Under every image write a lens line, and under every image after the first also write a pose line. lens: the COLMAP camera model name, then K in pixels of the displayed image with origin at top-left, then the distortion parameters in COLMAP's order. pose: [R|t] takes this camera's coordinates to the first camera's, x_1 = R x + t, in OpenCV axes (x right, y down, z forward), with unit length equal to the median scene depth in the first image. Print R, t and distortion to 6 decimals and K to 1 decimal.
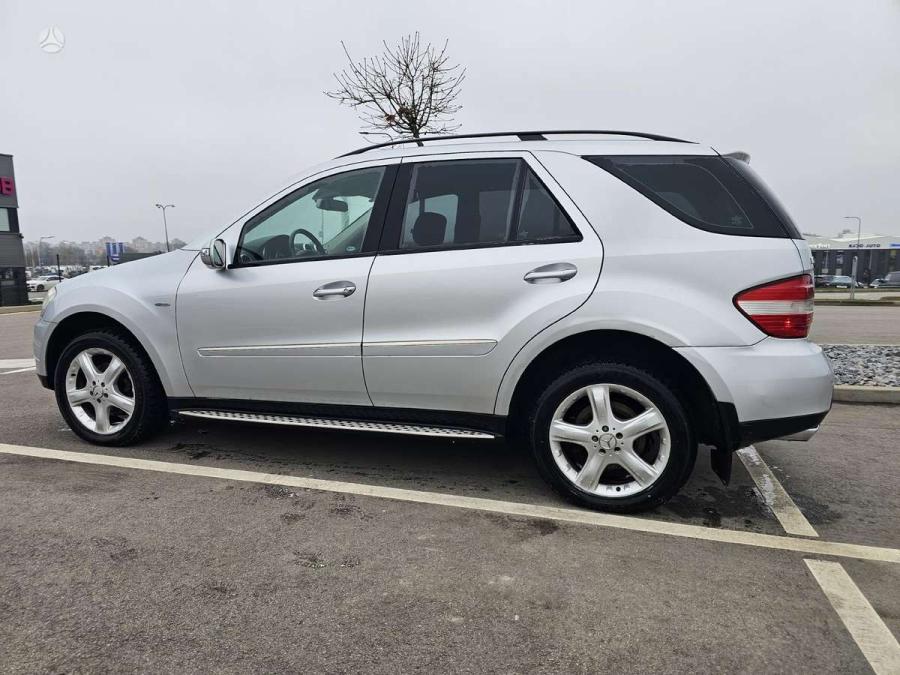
lens RADIAL K [[600.5, 0, 438.7], [0, 600.5, 344.9], [0, 0, 1]] dist [0.050252, -0.036836]
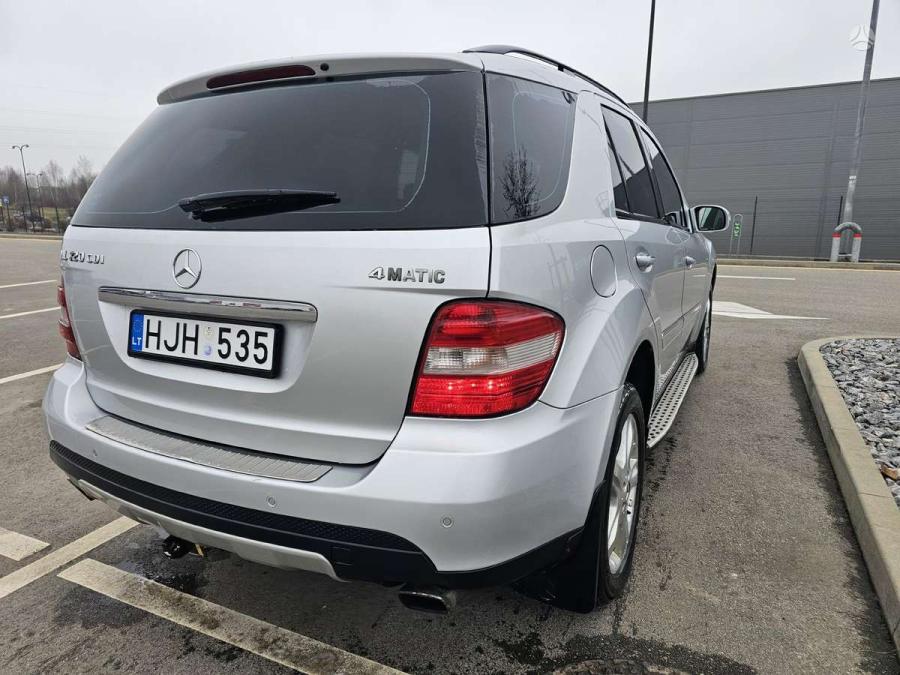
lens RADIAL K [[600.5, 0, 438.7], [0, 600.5, 344.9], [0, 0, 1]] dist [0.050252, -0.036836]
pose [[-0.178233, 0.225780, -0.957735, 1.135784], [-0.134823, 0.958536, 0.251059, -0.252758], [0.974708, 0.173872, -0.140403, 1.412750]]
